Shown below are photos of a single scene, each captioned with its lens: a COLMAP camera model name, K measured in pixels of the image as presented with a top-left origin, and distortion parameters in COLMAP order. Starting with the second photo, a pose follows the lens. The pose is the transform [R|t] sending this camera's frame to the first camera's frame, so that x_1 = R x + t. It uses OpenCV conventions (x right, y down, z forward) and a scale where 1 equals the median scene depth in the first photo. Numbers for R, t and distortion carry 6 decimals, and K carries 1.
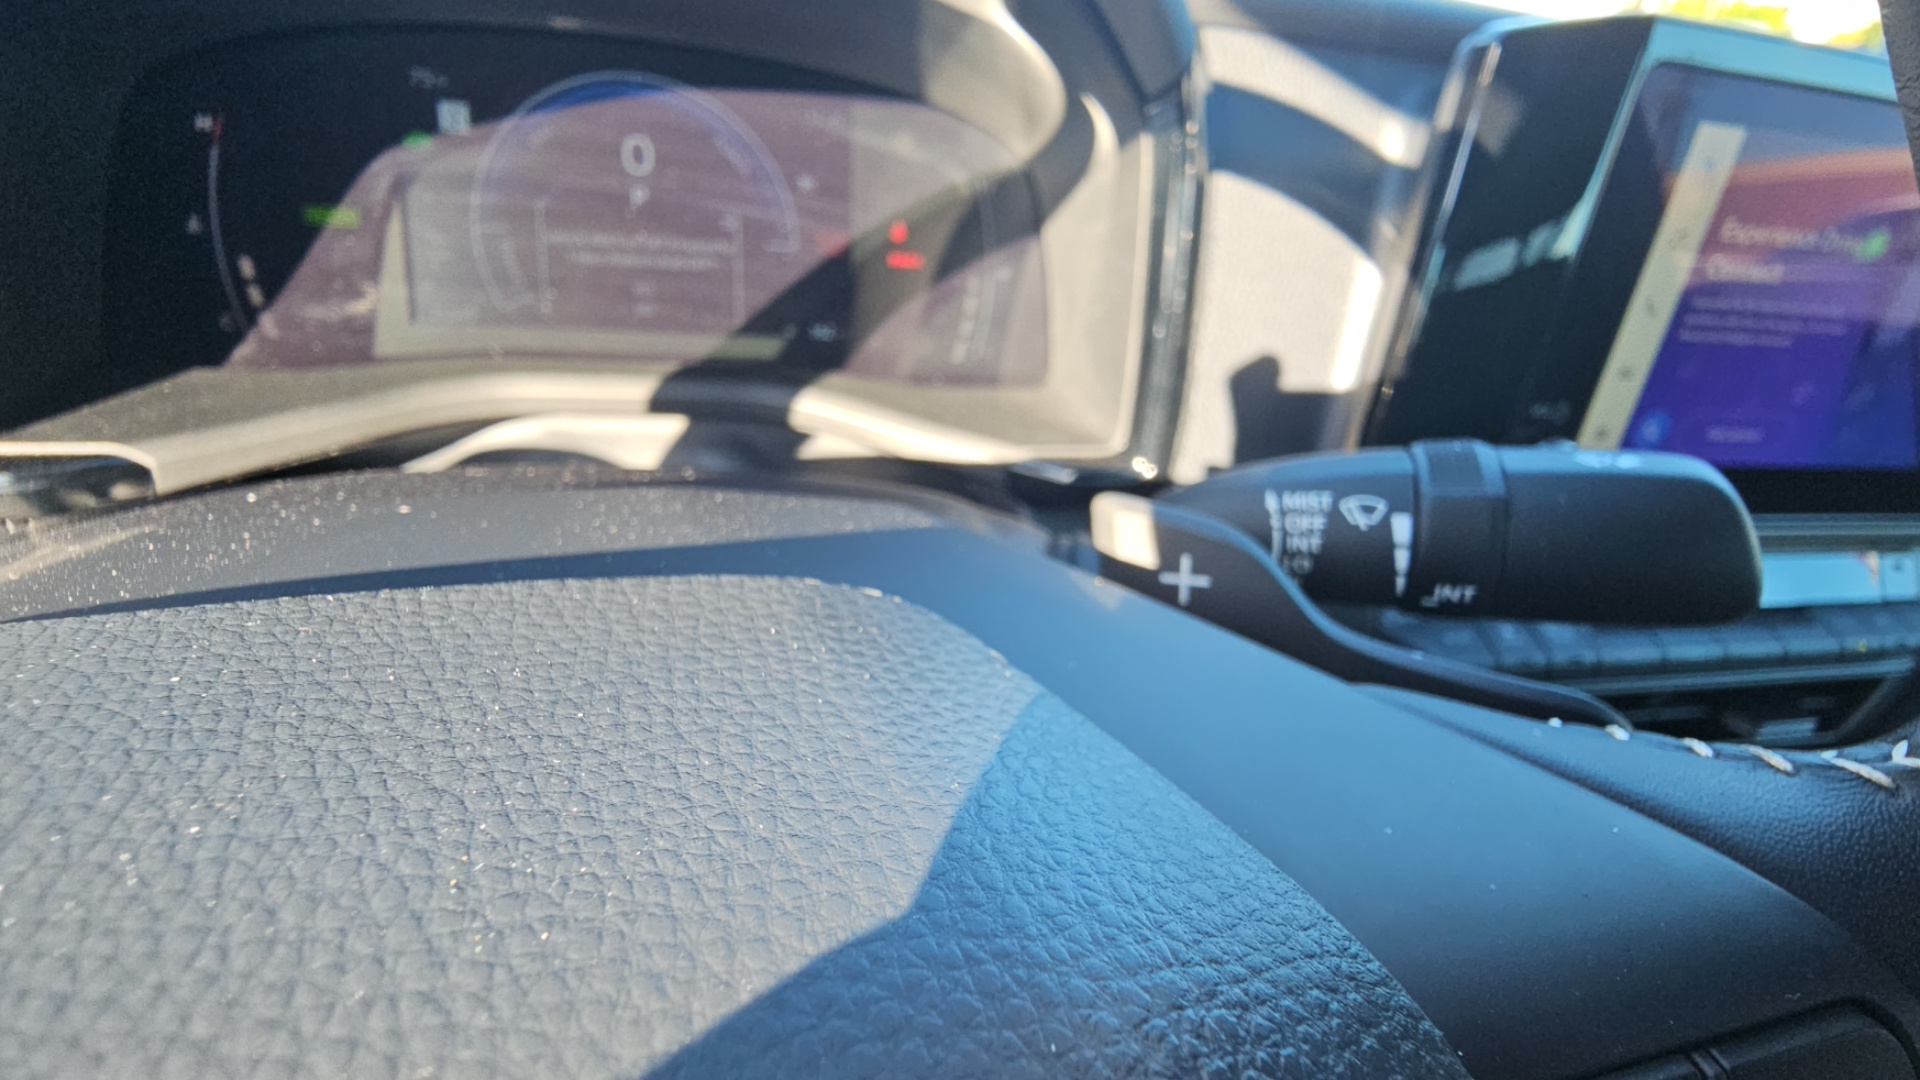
lens RADIAL K [[859.6, 0, 974.6], [0, 859.6, 548.1], [0, 0, 1]] dist [0.009528, -0.007335]
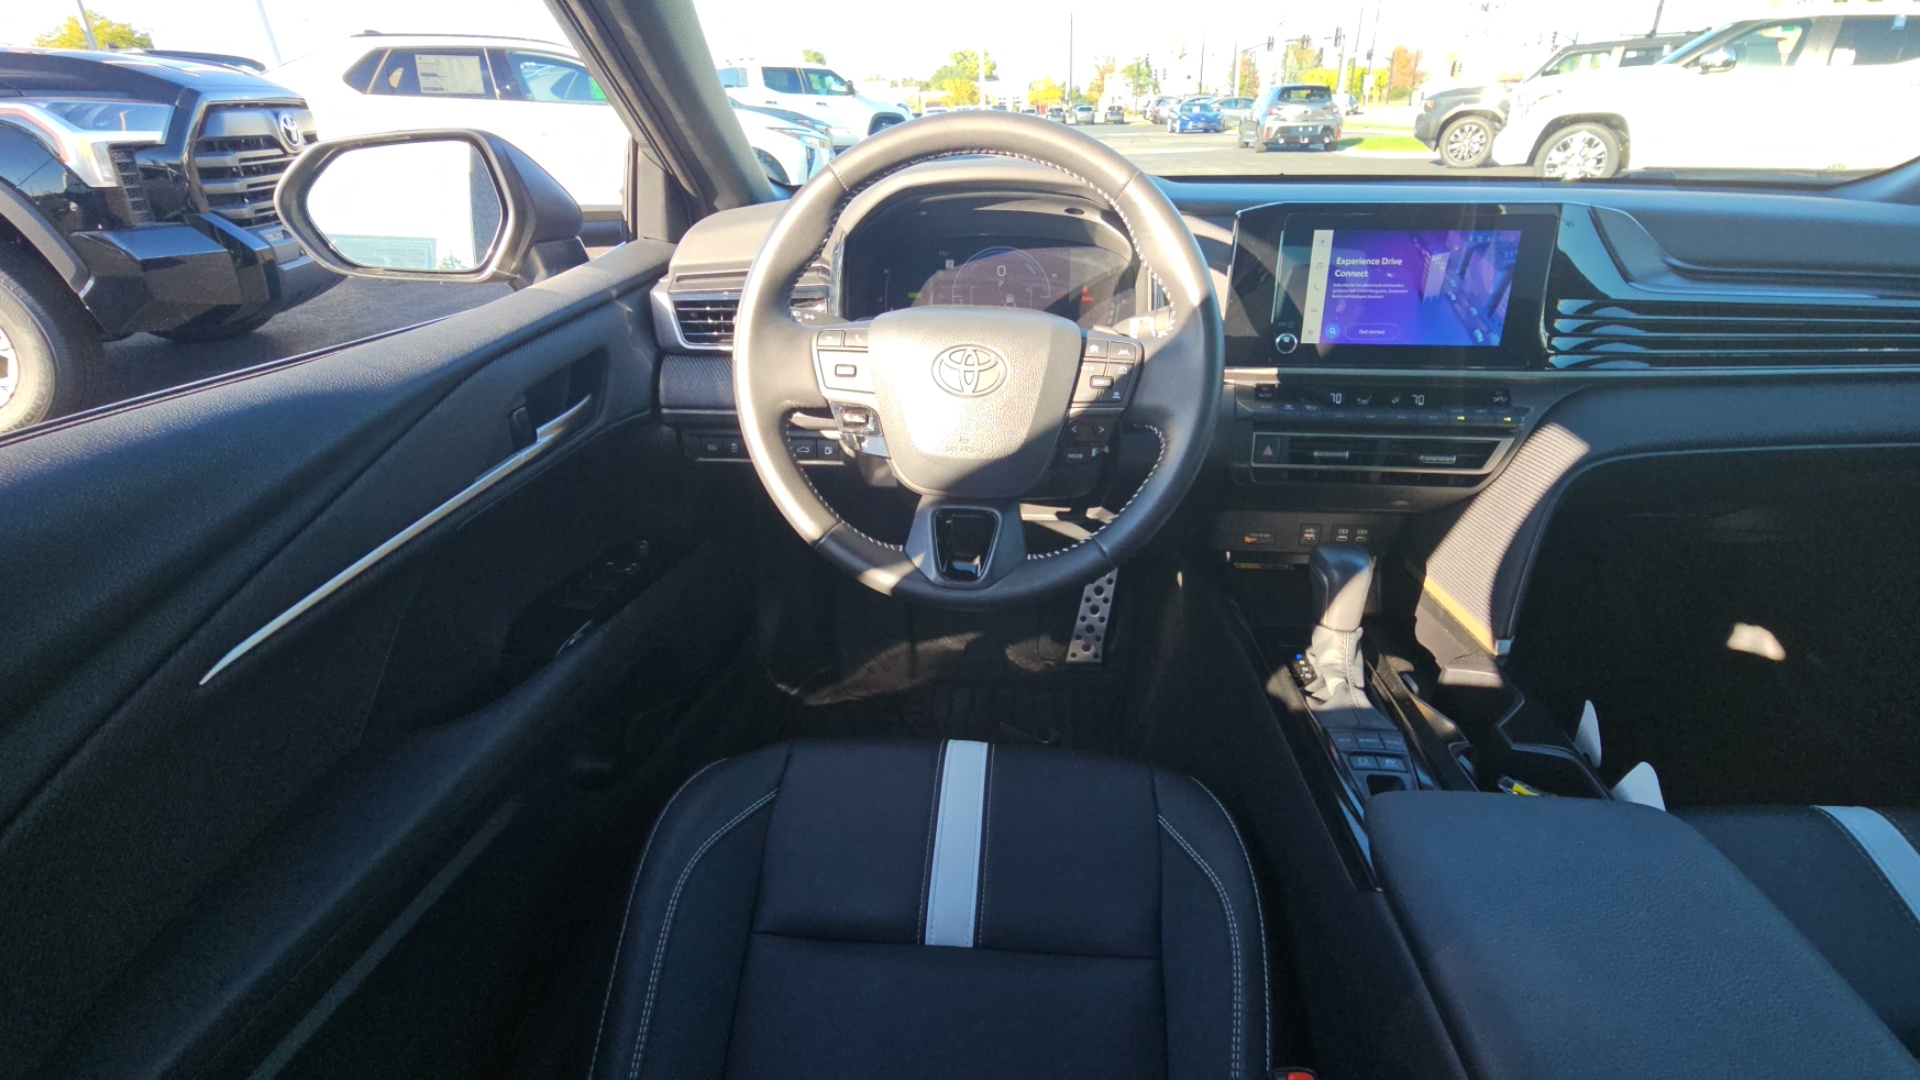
lens RADIAL K [[859.6, 0, 976.6], [0, 859.6, 543.2], [0, 0, 1]] dist [0.009528, -0.007335]
pose [[0.947752, 0.015749, -0.318620, 0.564635], [-0.059099, 0.990160, -0.126850, 0.975339], [0.313487, 0.139053, 0.939356, -1.926085]]
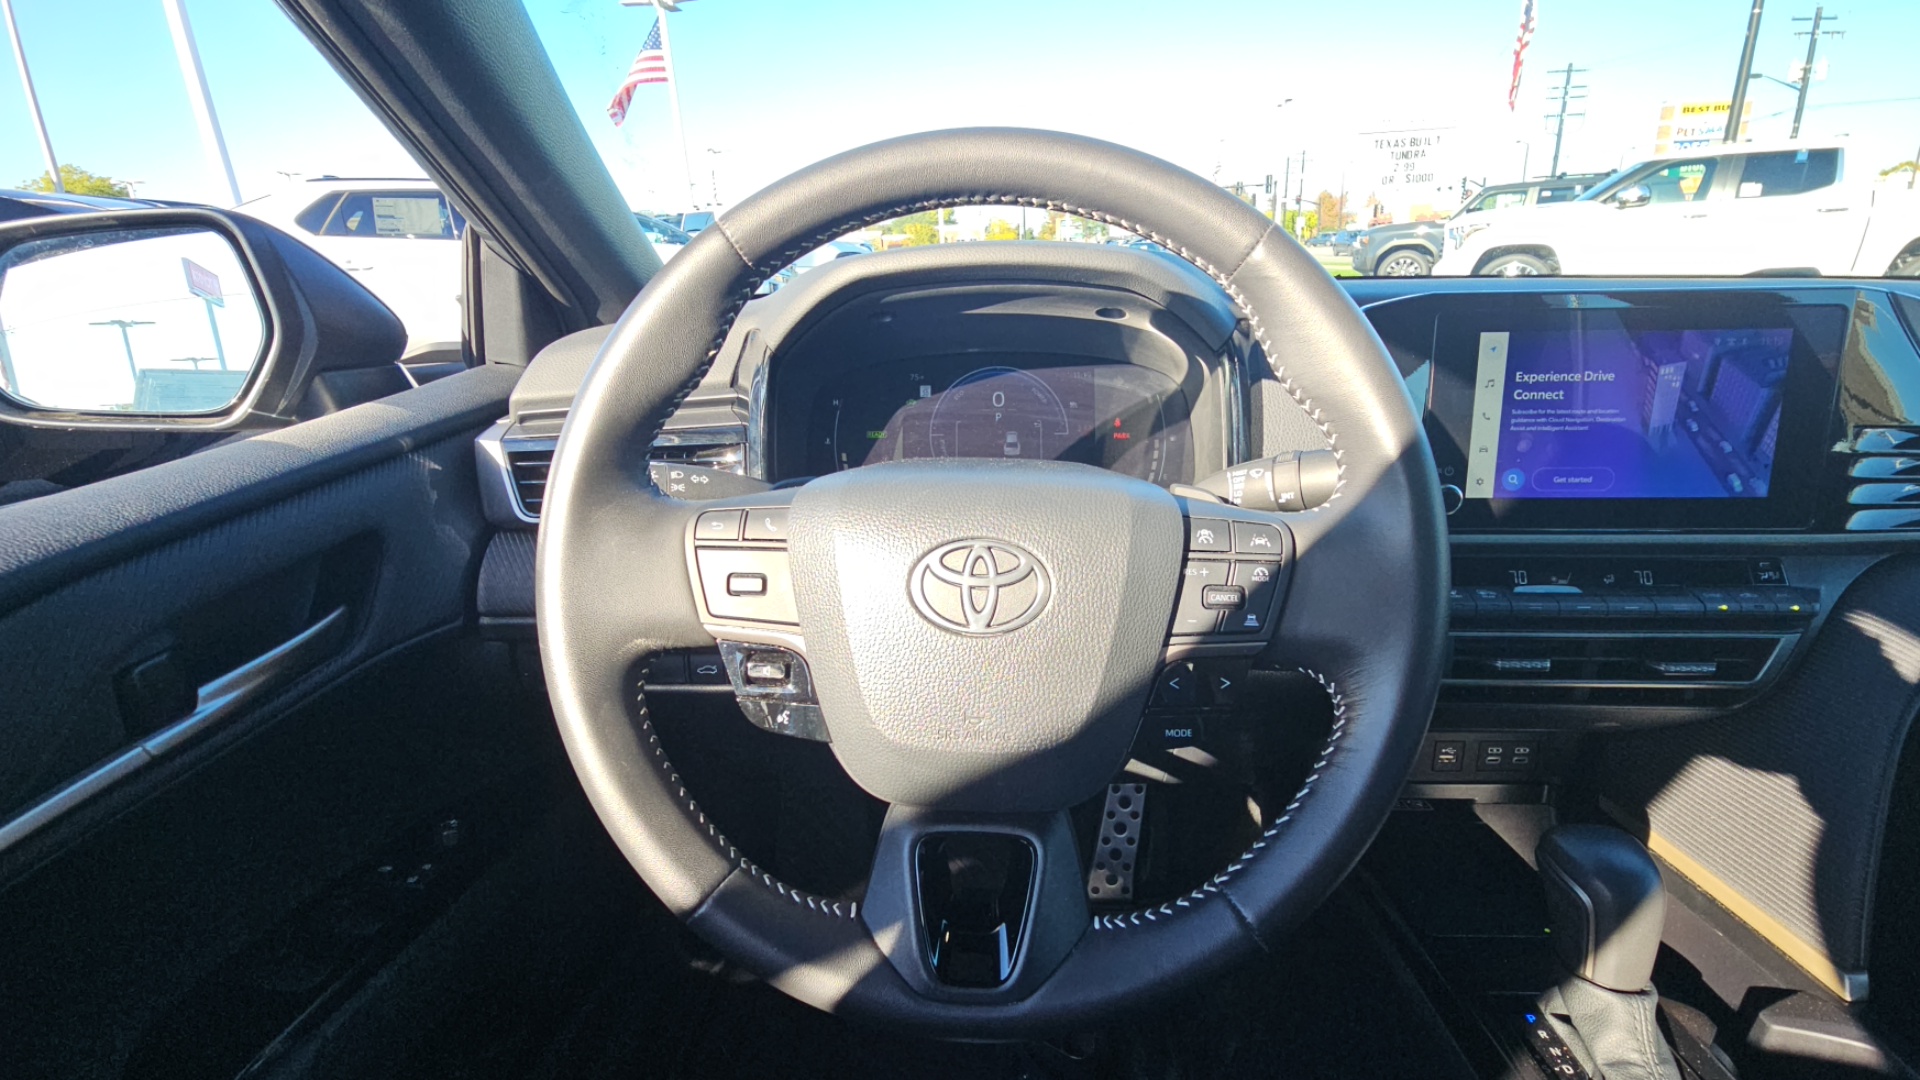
lens RADIAL K [[859.6, 0, 976.4], [0, 859.6, 543.0], [0, 0, 1]] dist [0.009528, -0.007335]
pose [[0.958447, -0.050498, -0.280765, 0.168709], [-0.026736, 0.963975, -0.264647, 0.518257], [0.284015, 0.261157, 0.922569, -1.021496]]
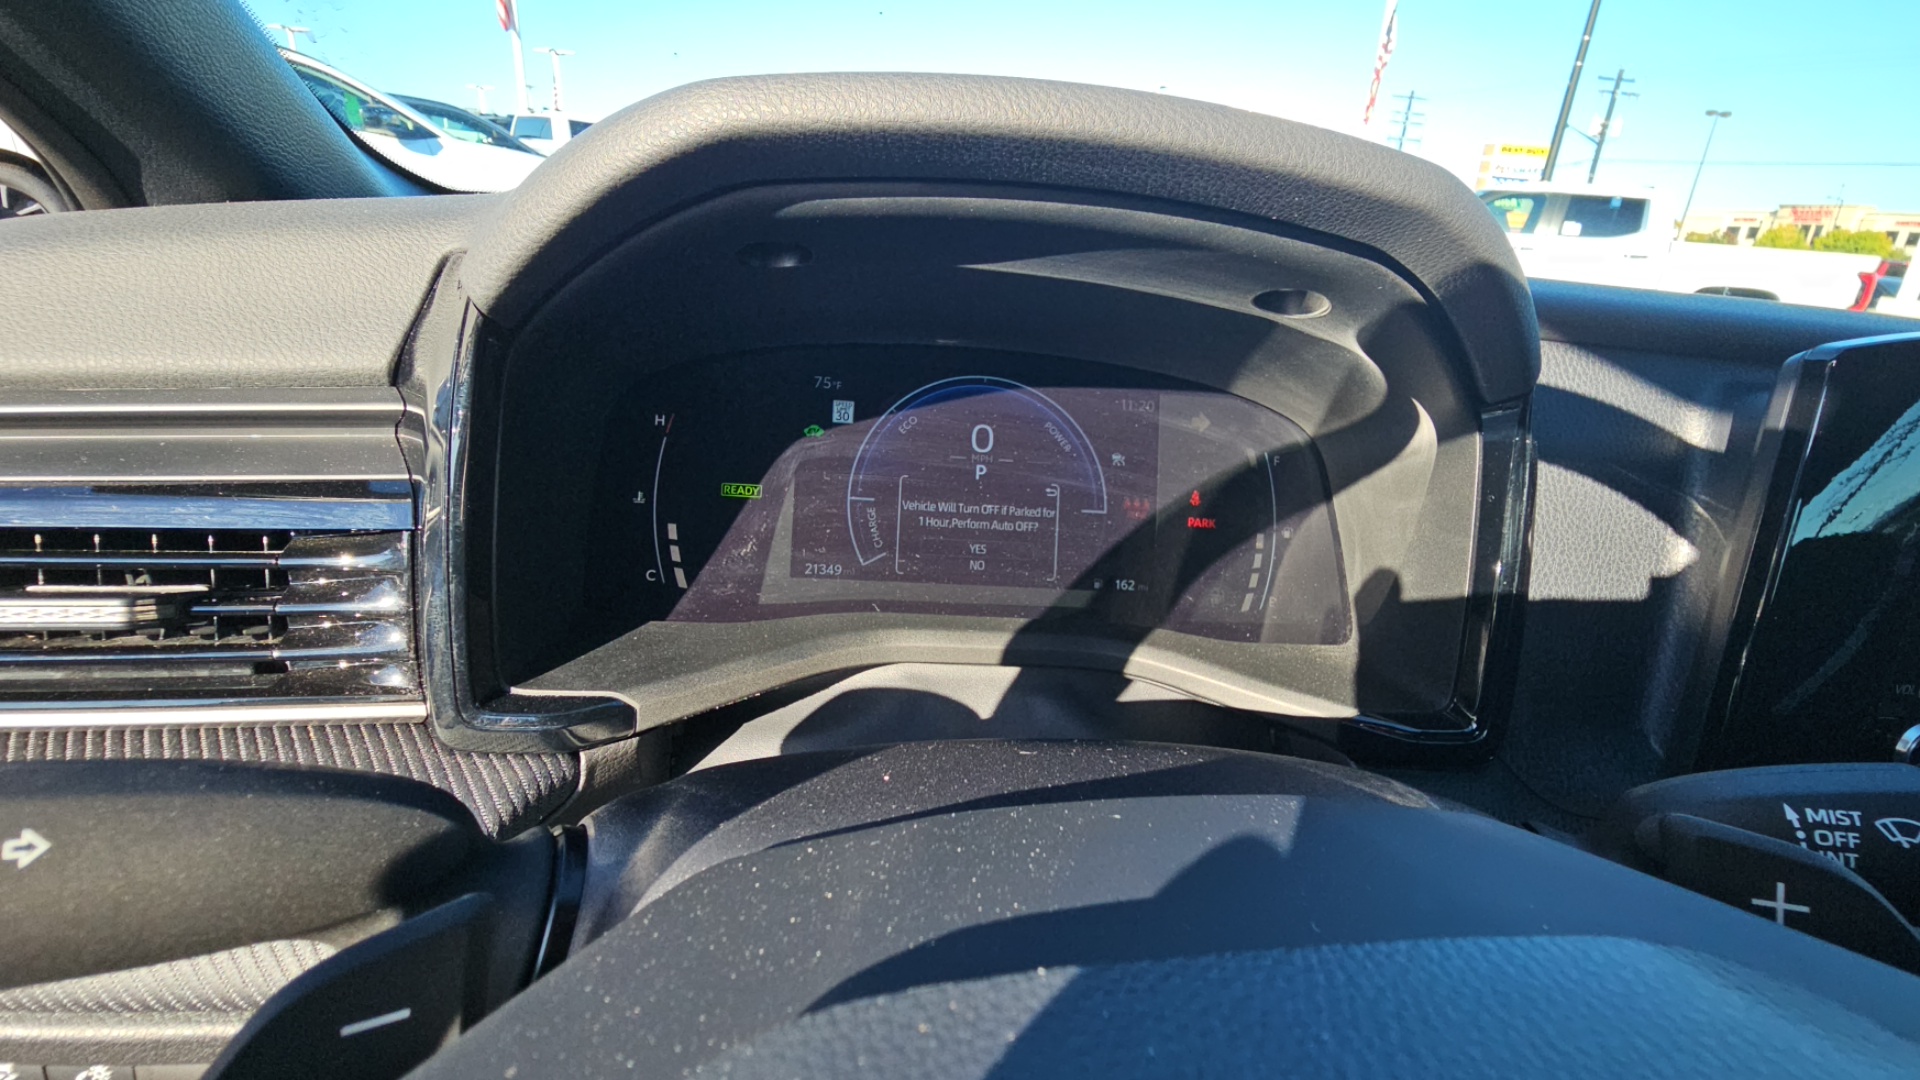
lens RADIAL K [[859.6, 0, 975.1], [0, 859.6, 552.2], [0, 0, 1]] dist [0.009528, -0.007335]
pose [[0.993379, 0.015515, -0.113827, -0.278398], [-0.040404, 0.974719, -0.219752, -0.048400], [0.107540, 0.222896, 0.968892, -0.110386]]
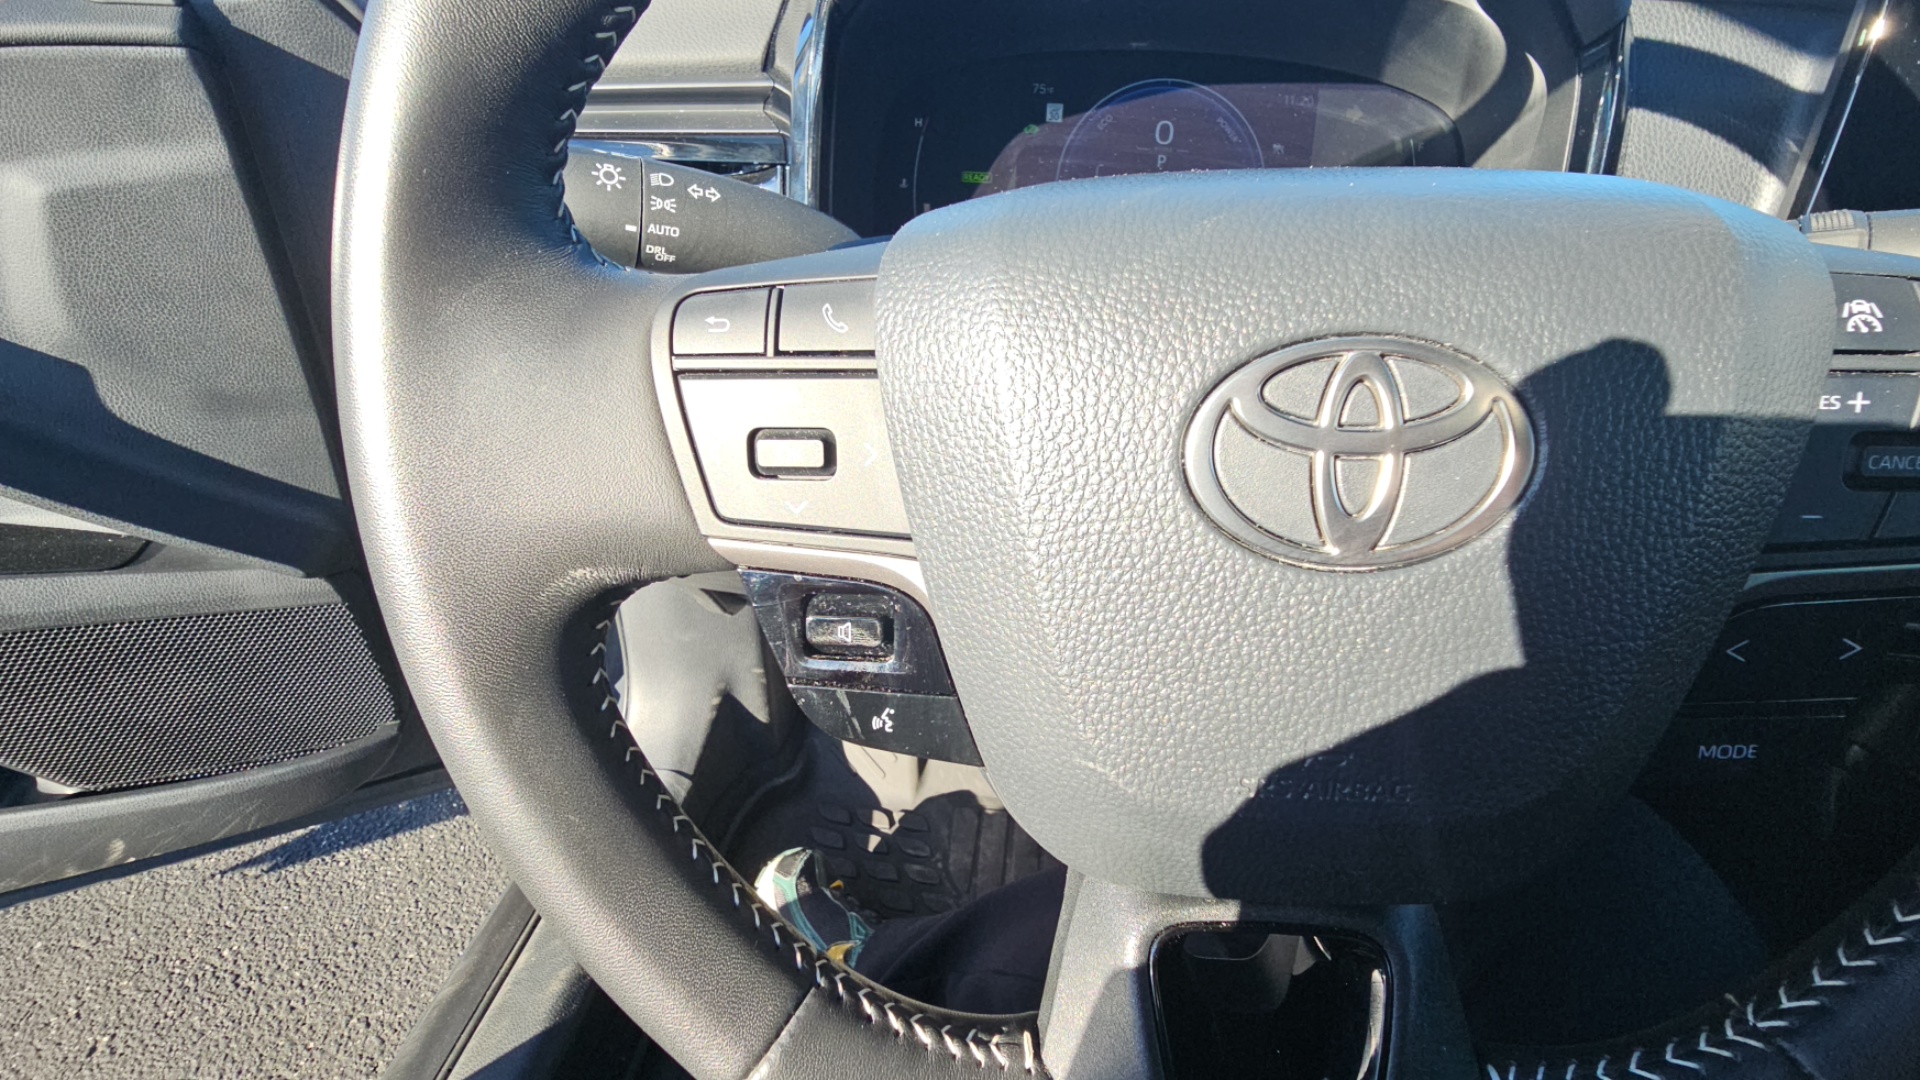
lens RADIAL K [[859.6, 0, 978.9], [0, 859.6, 547.4], [0, 0, 1]] dist [0.009528, -0.007335]
pose [[0.949300, 0.083008, -0.303214, -0.196566], [-0.101573, 0.993766, -0.045949, 0.366518], [0.297510, 0.074418, 0.951814, -0.463642]]
